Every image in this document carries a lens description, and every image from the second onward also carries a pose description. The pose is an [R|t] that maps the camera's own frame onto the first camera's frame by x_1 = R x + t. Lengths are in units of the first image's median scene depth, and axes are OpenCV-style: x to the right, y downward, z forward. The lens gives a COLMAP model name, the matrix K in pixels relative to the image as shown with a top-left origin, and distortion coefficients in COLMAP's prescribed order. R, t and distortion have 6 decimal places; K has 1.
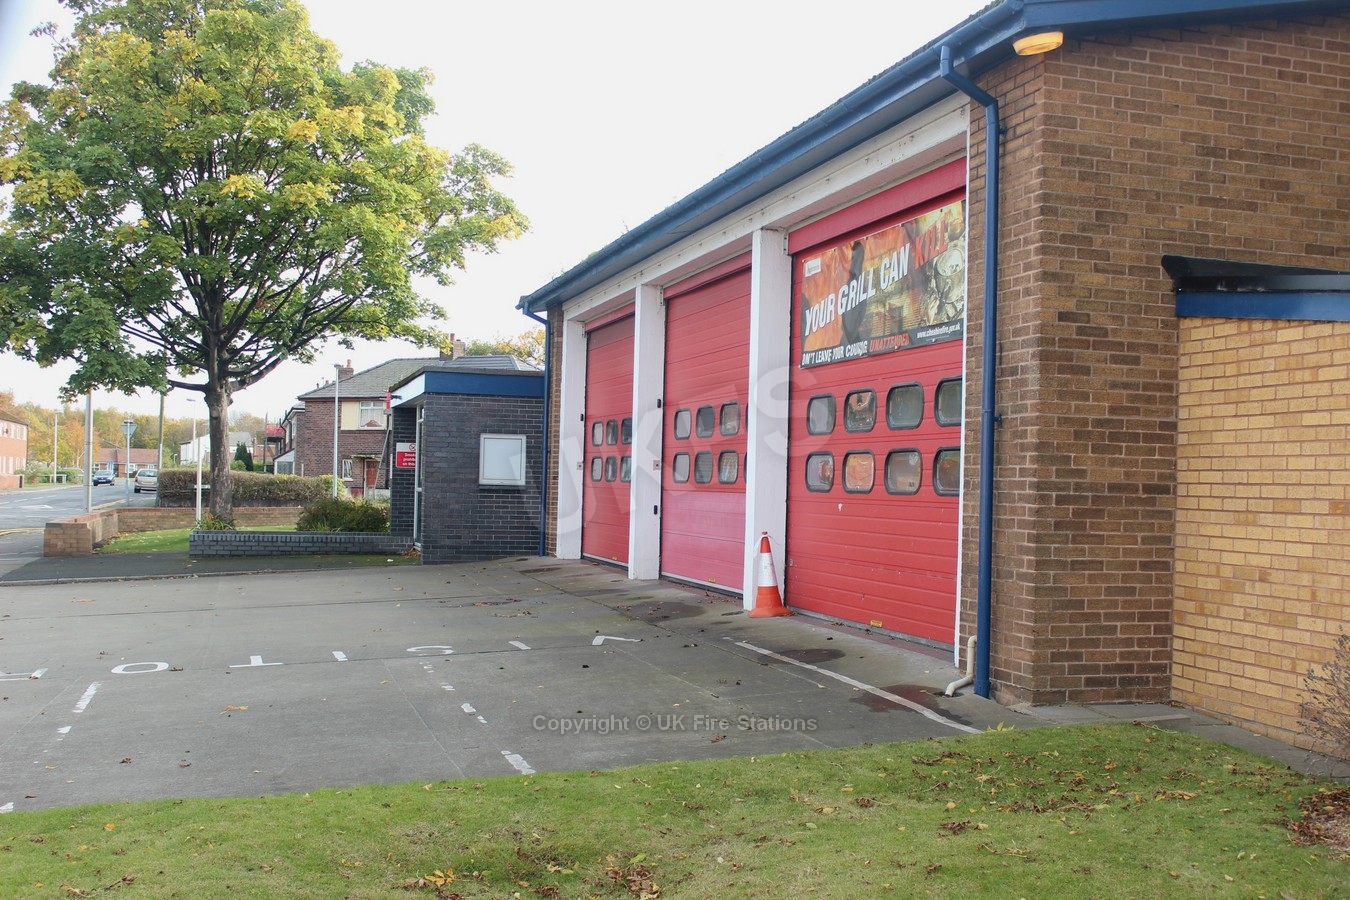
lens RADIAL K [[1476.9, 0, 673.8], [0, 1476.9, 460.5], [0, 0, 1]] dist [-0.068477, 0.000000]
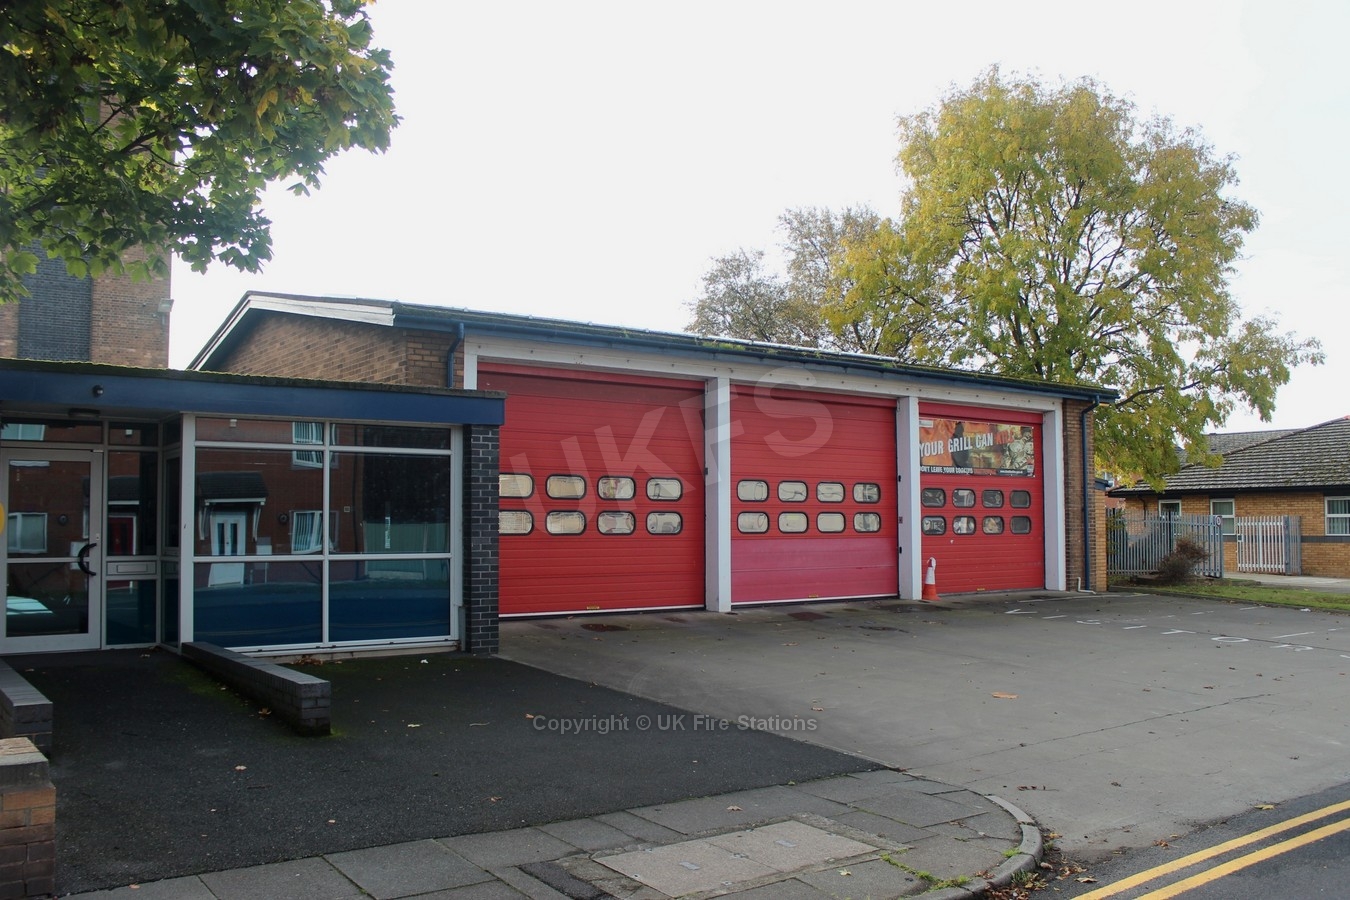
lens RADIAL K [[1176.5, 0, 673.1], [0, 1176.5, 478.1], [0, 0, 1]] dist [-0.143852, 0.100963]
pose [[-0.345070, 0.015353, 0.938451, -1.881865], [-0.021272, 0.999481, -0.024173, -0.015915], [-0.938336, -0.028304, -0.344565, 2.743675]]
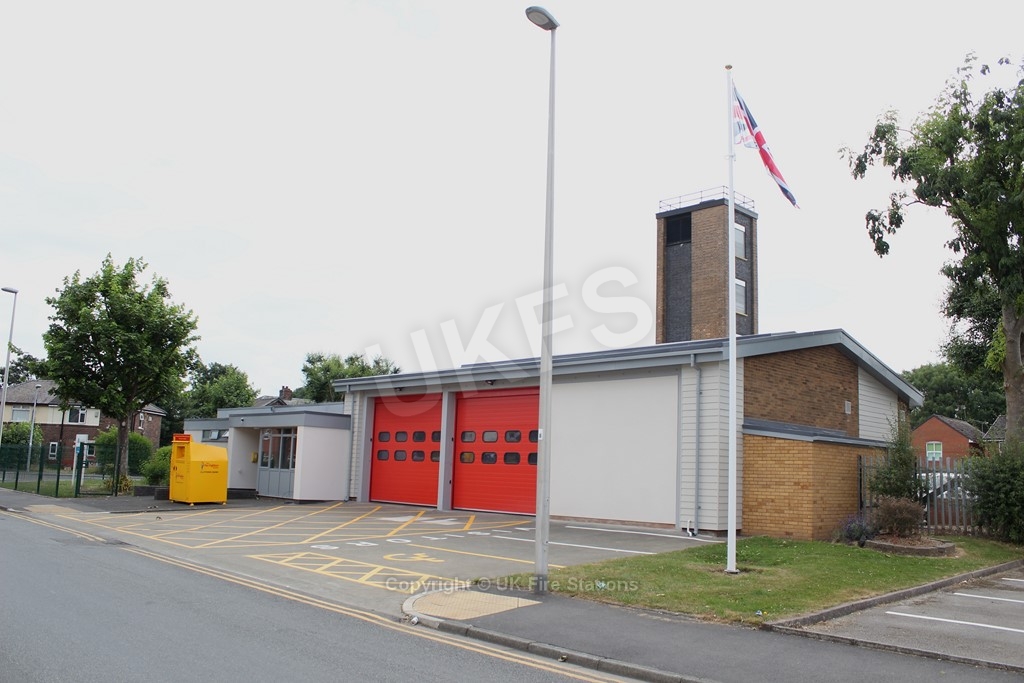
lens RADIAL K [[853.1, 0, 508.6], [0, 853.1, 343.8], [0, 0, 1]] dist [-0.155773, 0.132888]
pose [[0.883055, 0.079622, 0.462465, -1.197312], [-0.023479, 0.991763, -0.125919, -0.038010], [-0.468682, 0.100335, 0.877650, -0.651523]]
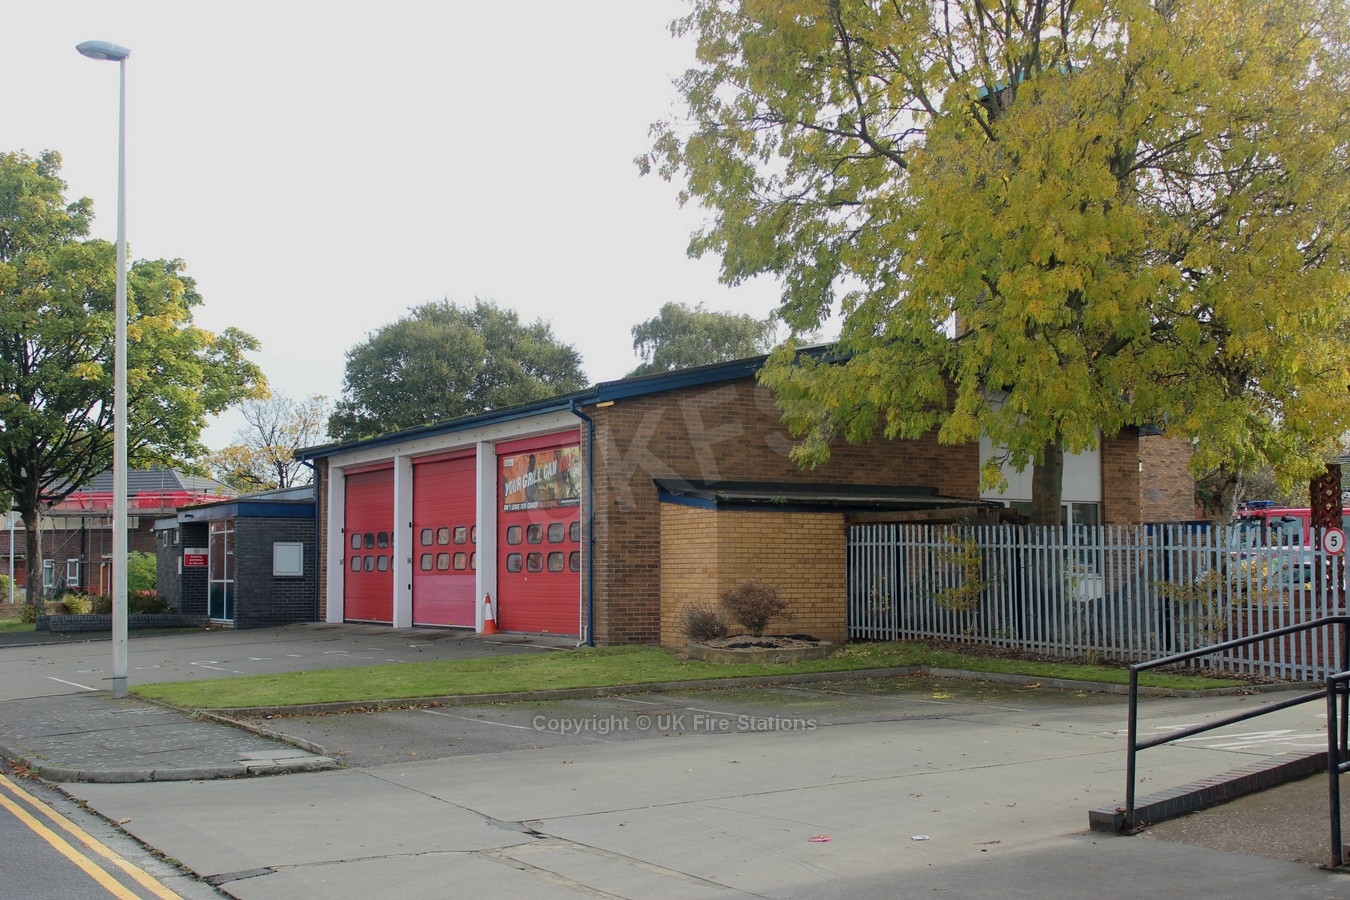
lens RADIAL K [[1742.2, 0, 665.6], [0, 1742.2, 445.1], [0, 0, 1]] dist [-0.051891, 0.000000]
pose [[0.972747, -0.010689, 0.231624, -0.372067], [0.023967, 0.998221, -0.054586, -0.026552], [-0.230629, 0.058649, 0.971273, -2.051906]]
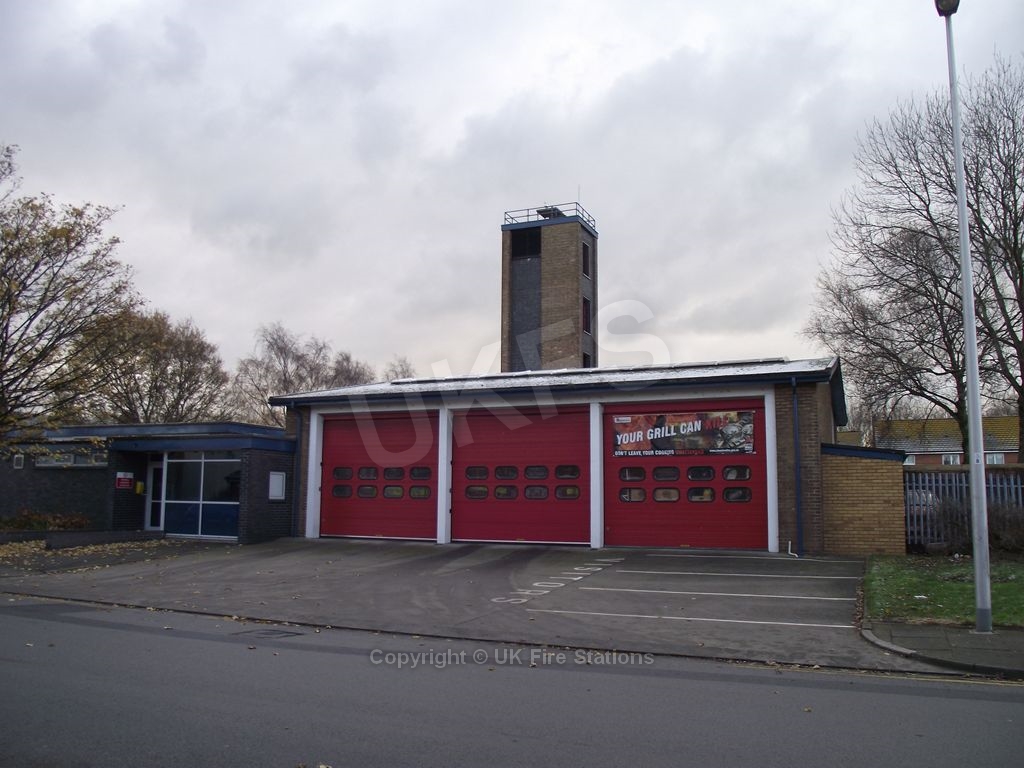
lens RADIAL K [[872.5, 0, 508.7], [0, 872.5, 376.7], [0, 0, 1]] dist [-0.082310, -0.005229]
pose [[0.637860, 0.086749, 0.765251, -1.924812], [-0.003972, 0.993993, -0.109368, -0.046462], [-0.770142, 0.066722, 0.634373, 0.167903]]
